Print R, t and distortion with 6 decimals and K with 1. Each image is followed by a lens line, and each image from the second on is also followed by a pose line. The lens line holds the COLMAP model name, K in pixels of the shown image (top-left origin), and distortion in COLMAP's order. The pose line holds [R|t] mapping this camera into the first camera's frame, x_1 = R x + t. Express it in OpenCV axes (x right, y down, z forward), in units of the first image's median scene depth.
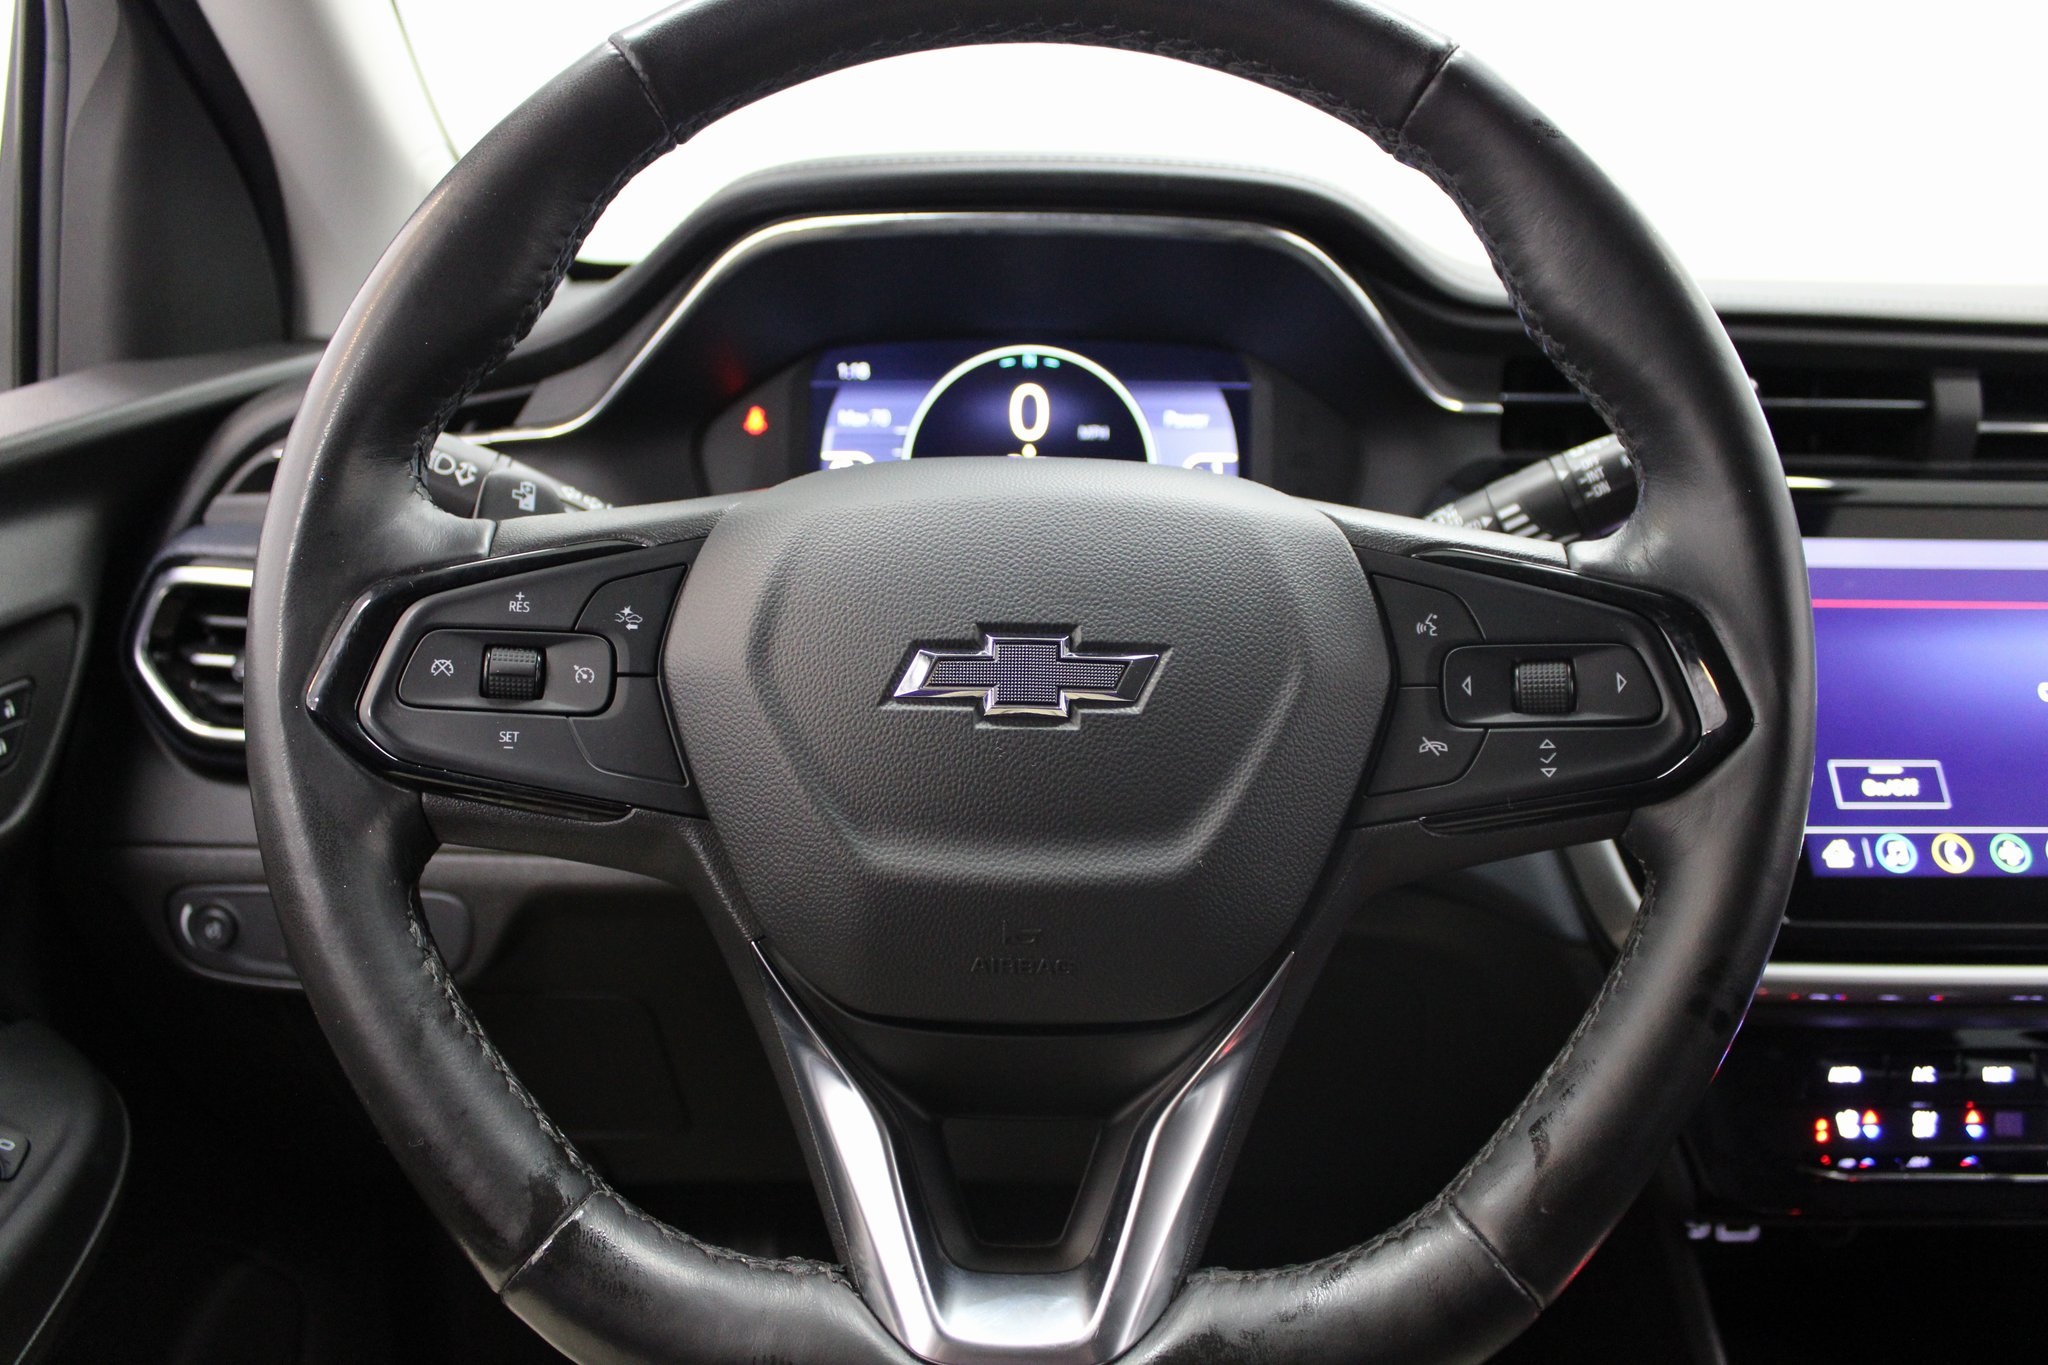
lens RADIAL K [[1693.4, 0, 1016.7], [0, 1693.4, 676.9], [0, 0, 1]] dist [-0.131503, 0.035304]
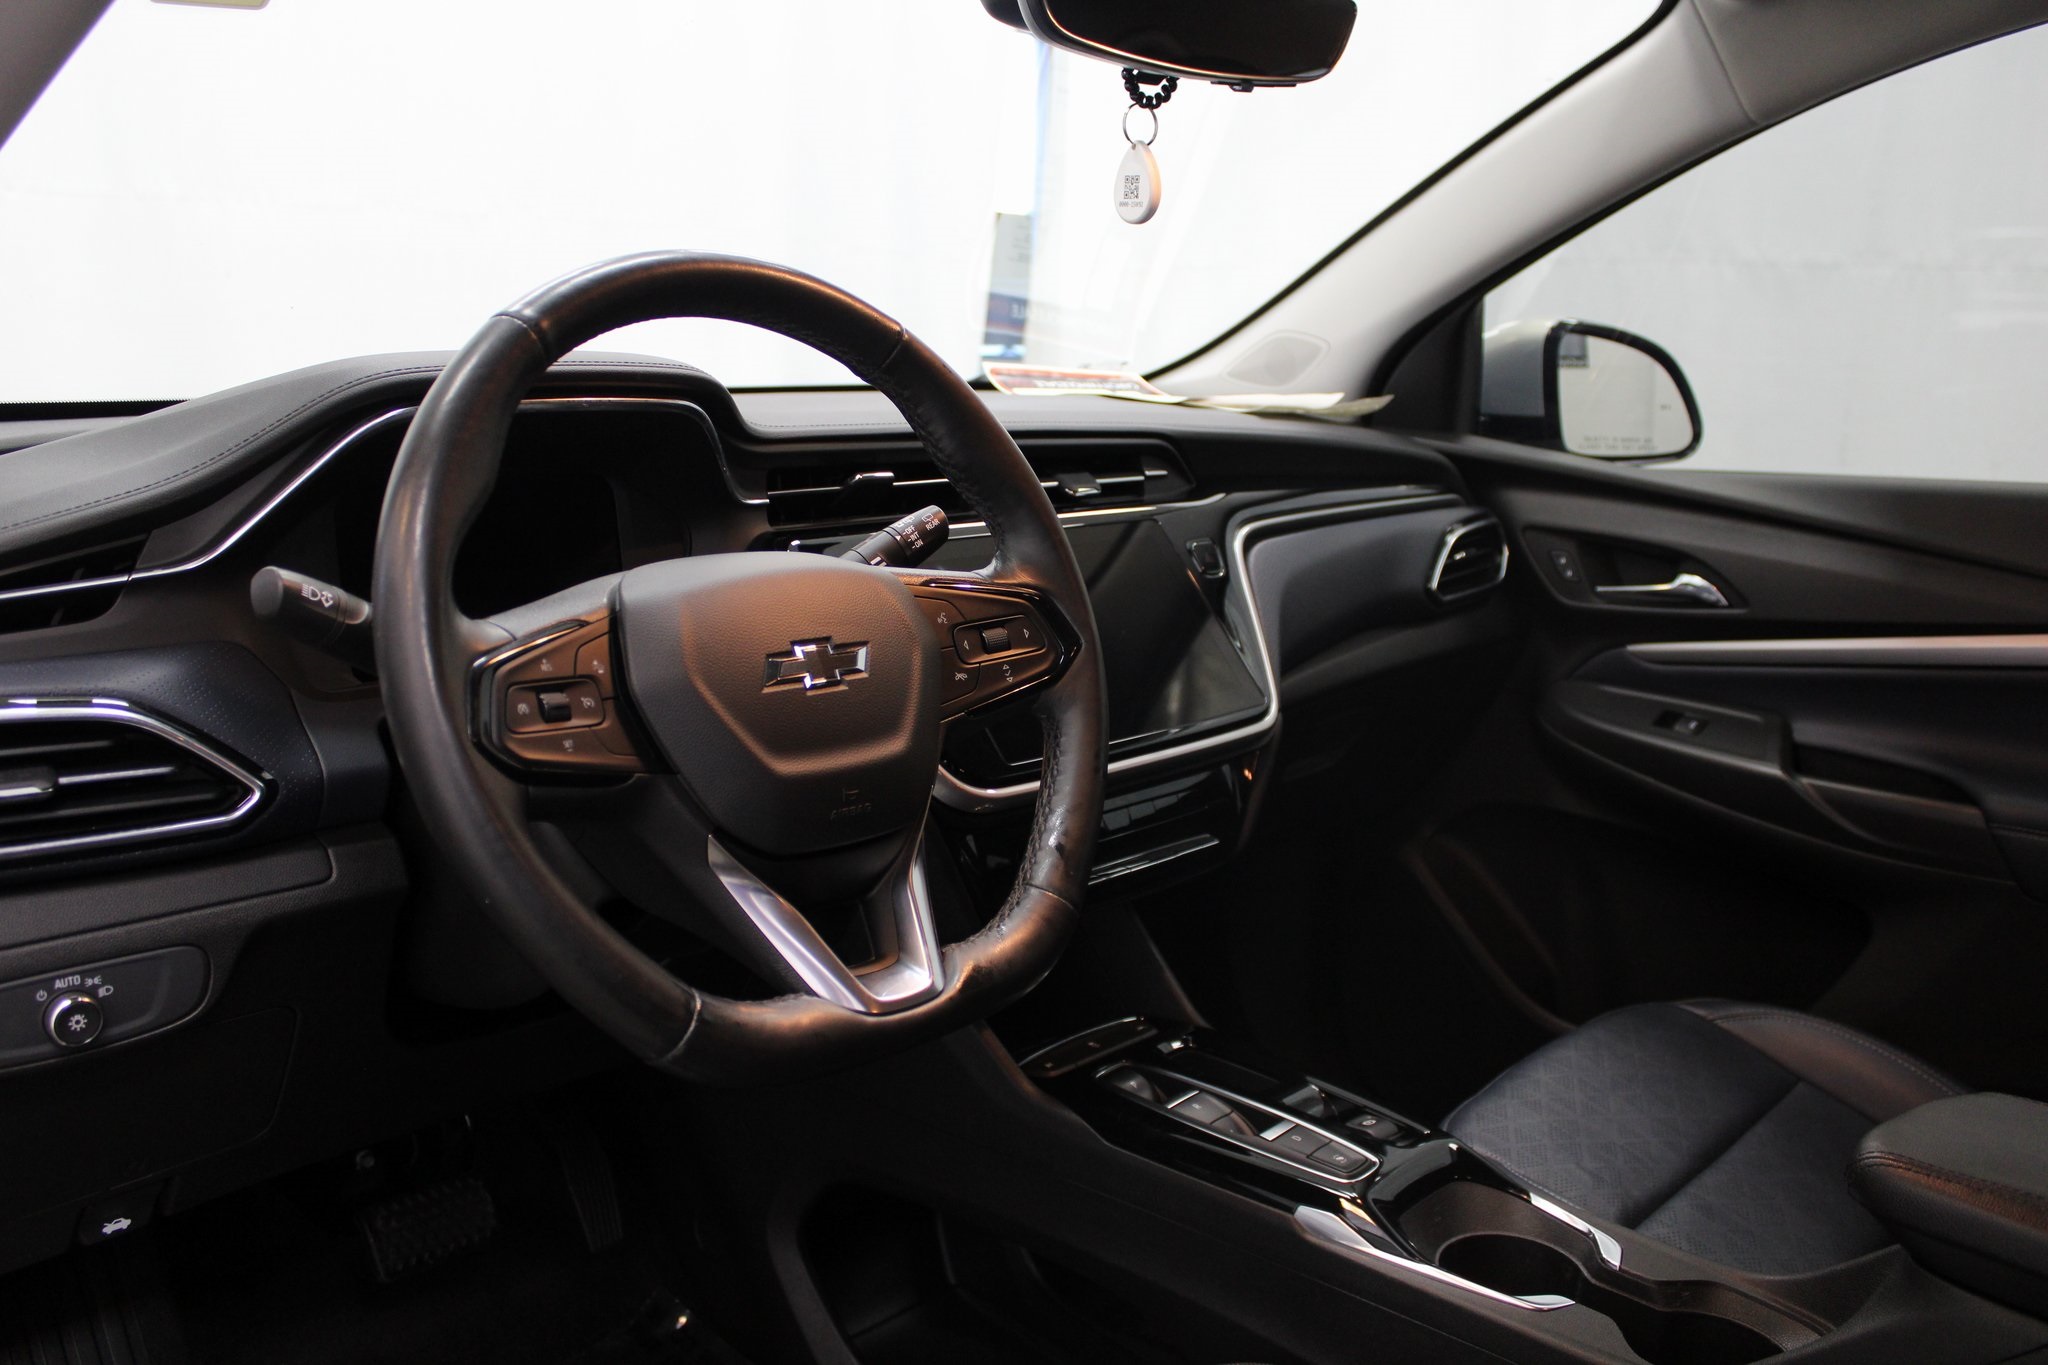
lens RADIAL K [[1693.4, 0, 1020.7], [0, 1693.4, 683.4], [0, 0, 1]] dist [-0.131503, 0.035304]
pose [[0.691981, -0.136850, 0.708826, -1.148266], [0.154152, 0.987233, 0.040112, -0.020630], [-0.705265, 0.081511, 0.704242, -0.491207]]
